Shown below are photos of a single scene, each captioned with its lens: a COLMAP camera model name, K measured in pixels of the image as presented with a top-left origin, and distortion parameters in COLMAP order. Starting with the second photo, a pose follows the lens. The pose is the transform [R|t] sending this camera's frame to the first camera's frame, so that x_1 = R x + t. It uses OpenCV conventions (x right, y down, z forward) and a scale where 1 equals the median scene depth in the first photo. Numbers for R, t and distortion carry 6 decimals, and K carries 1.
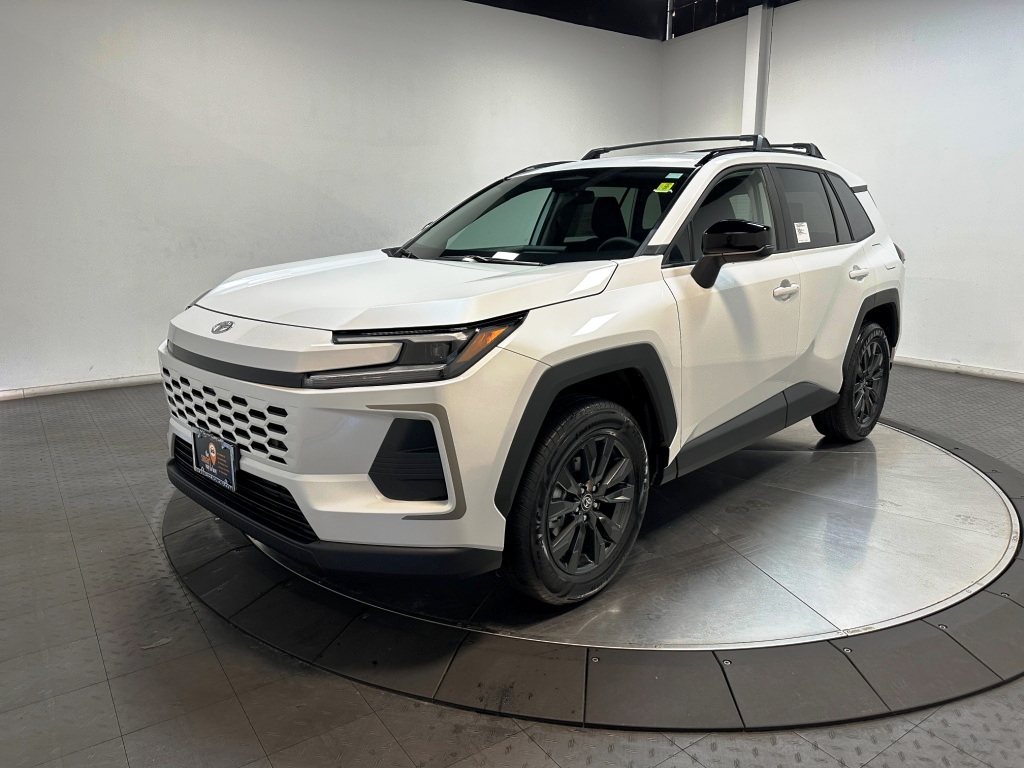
lens RADIAL K [[712.5, 0, 512.0], [0, 712.5, 384.0], [0, 0, 1]] dist [0.104816, -0.157733]
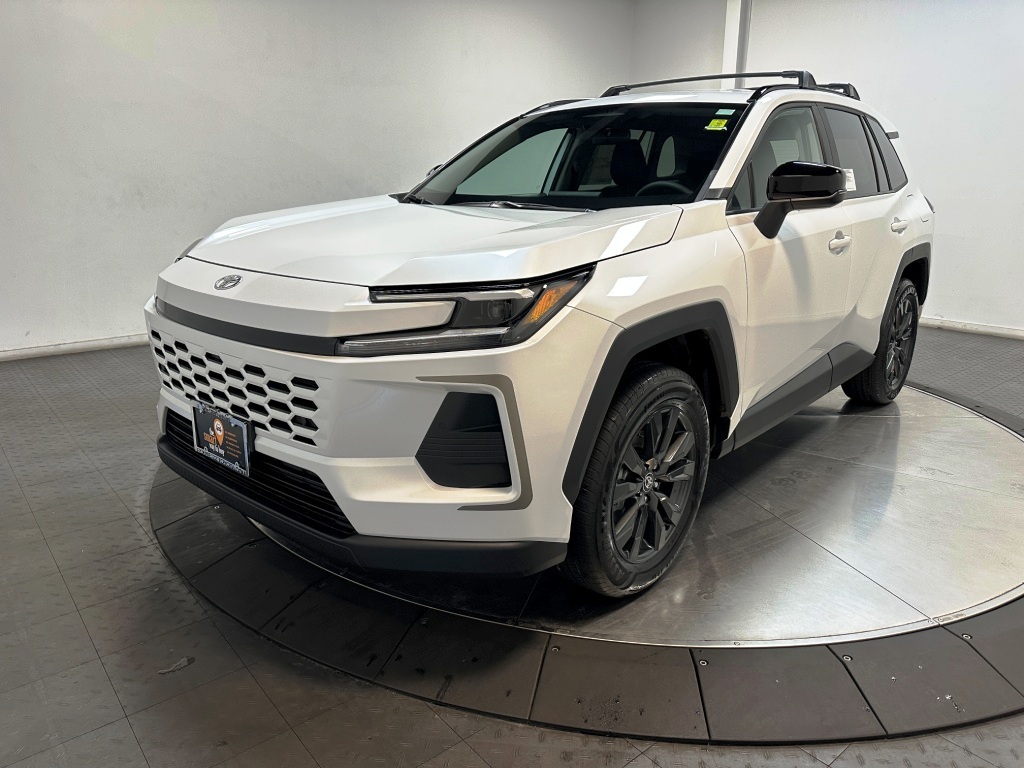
lens RADIAL K [[712.5, 0, 512.0], [0, 712.5, 384.0], [0, 0, 1]] dist [0.104816, -0.157733]
pose [[0.998588, -0.006032, 0.052772, -0.108397], [0.002948, 0.998294, 0.058313, -0.007909], [-0.053033, -0.058075, 0.996903, 0.129755]]
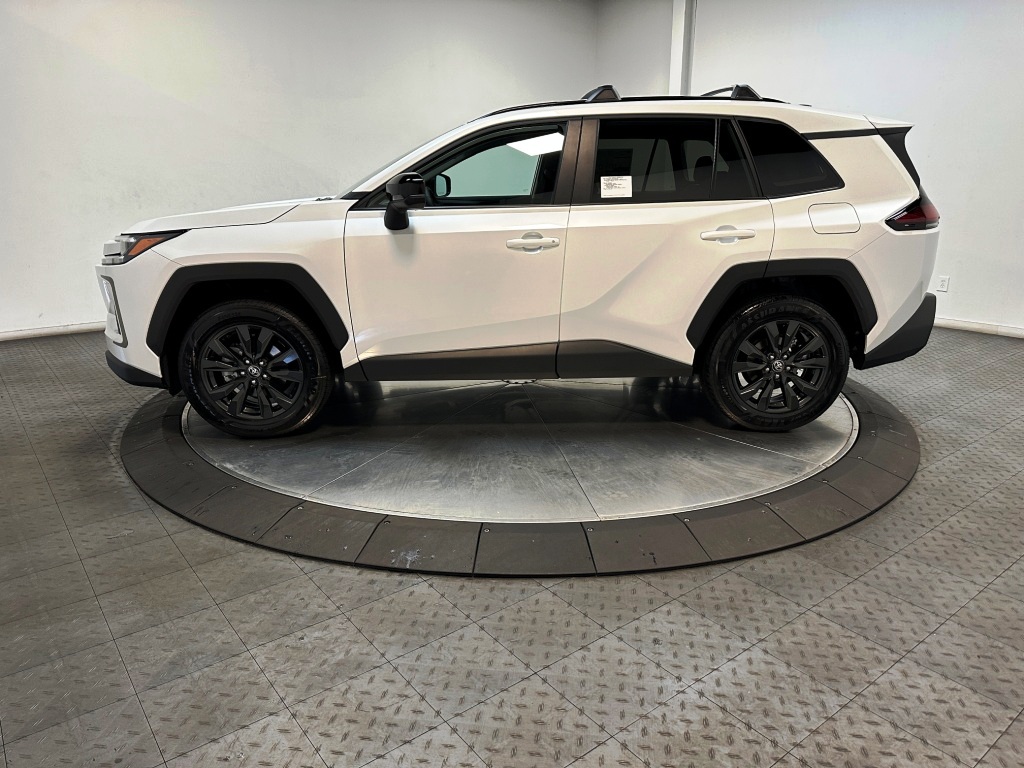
lens RADIAL K [[712.5, 0, 512.0], [0, 712.5, 384.0], [0, 0, 1]] dist [0.104816, -0.157733]
pose [[0.999731, 0.000196, 0.023200, 0.941125], [-0.001604, 0.998155, 0.060690, 0.215643], [-0.023146, -0.060711, 0.997887, -1.223601]]
